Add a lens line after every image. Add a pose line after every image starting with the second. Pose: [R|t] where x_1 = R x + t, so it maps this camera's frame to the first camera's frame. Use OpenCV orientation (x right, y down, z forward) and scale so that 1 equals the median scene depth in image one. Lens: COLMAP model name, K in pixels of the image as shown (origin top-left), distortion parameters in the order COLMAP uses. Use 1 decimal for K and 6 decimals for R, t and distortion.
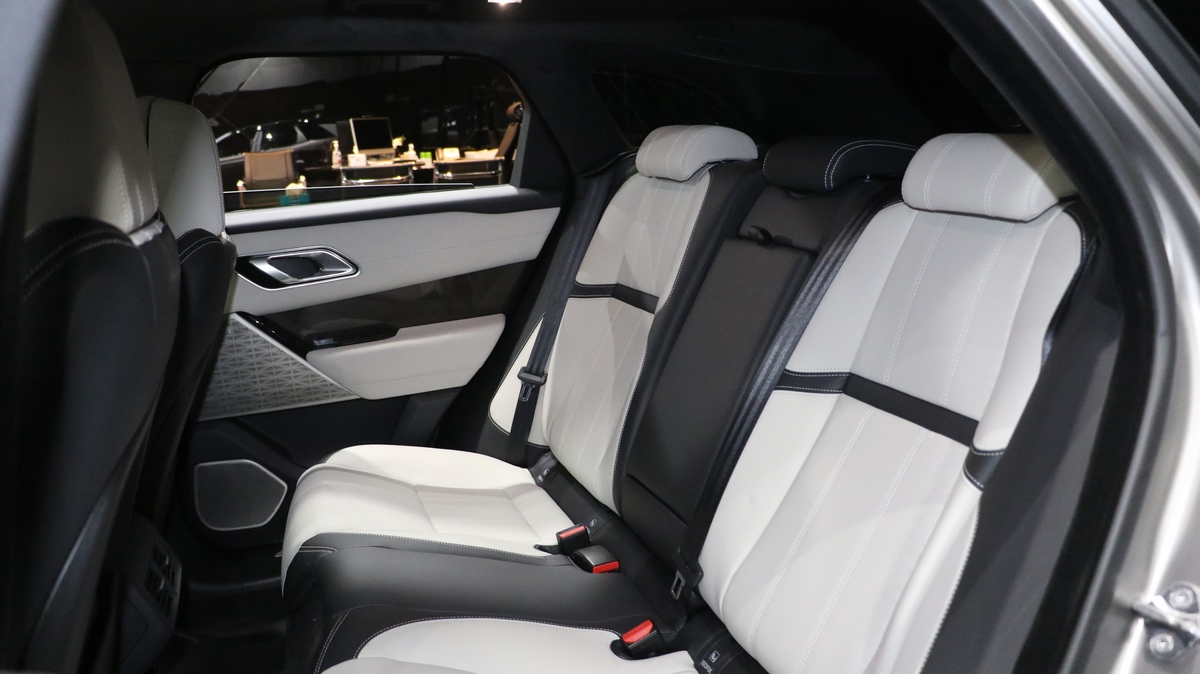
lens RADIAL K [[977.6, 0, 596.3], [0, 977.6, 342.6], [0, 0, 1]] dist [-0.194230, 0.198879]
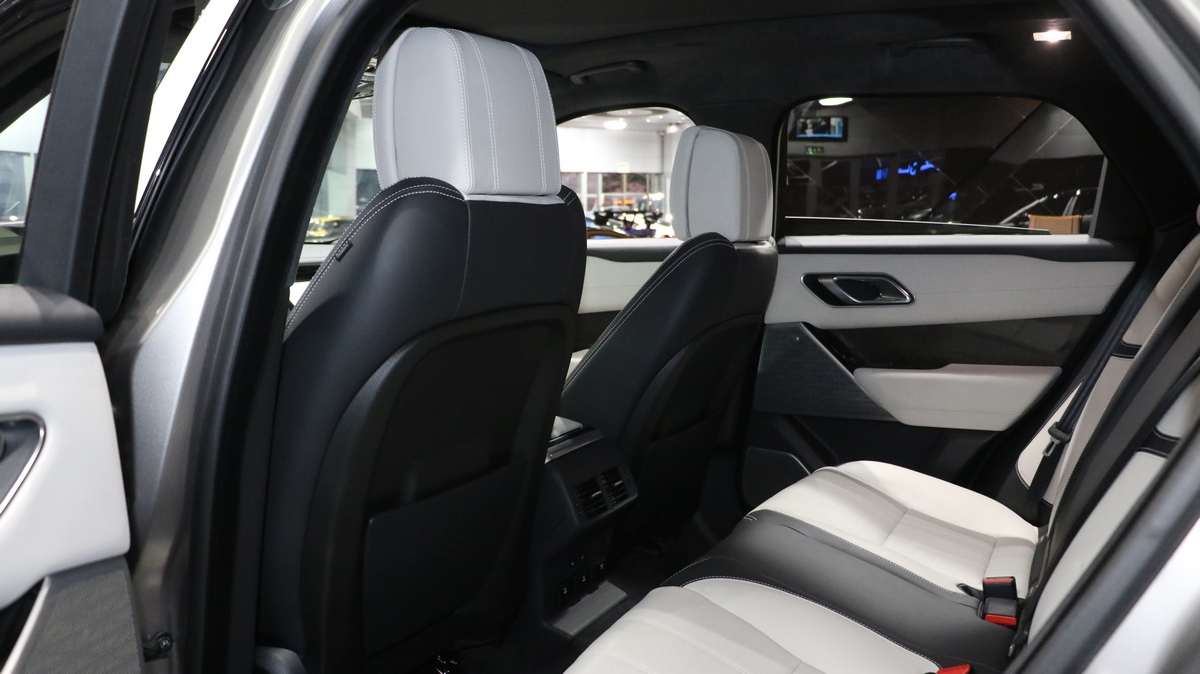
lens RADIAL K [[977.6, 0, 596.3], [0, 977.6, 342.6], [0, 0, 1]] dist [-0.194230, 0.198879]
pose [[0.664871, 0.138480, -0.734009, 0.300753], [-0.188682, 0.981933, 0.014344, 0.021014], [0.722735, 0.128958, 0.678988, 0.042687]]
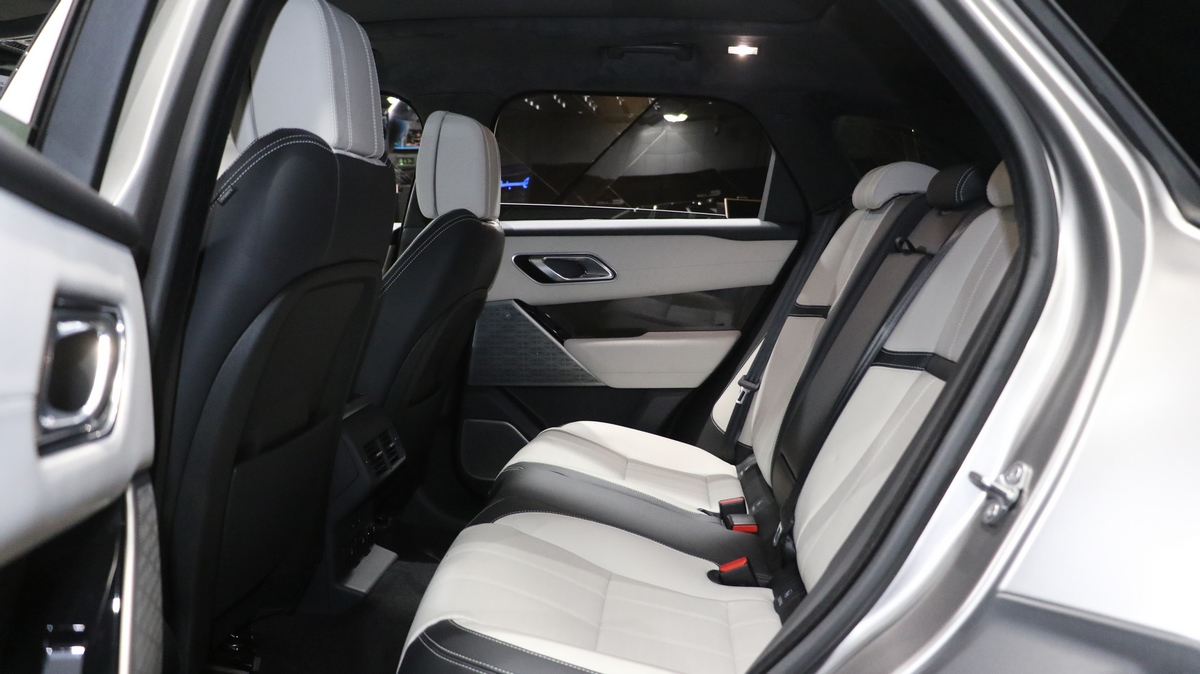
lens RADIAL K [[983.7, 0, 600.0], [0, 983.7, 337.0], [0, 0, 1]] dist [-0.161466, 0.114068]
pose [[0.915719, 0.099764, -0.389238, 0.215222], [-0.141261, 0.986782, -0.079411, 0.097866], [0.376171, 0.127702, 0.917708, -0.108988]]
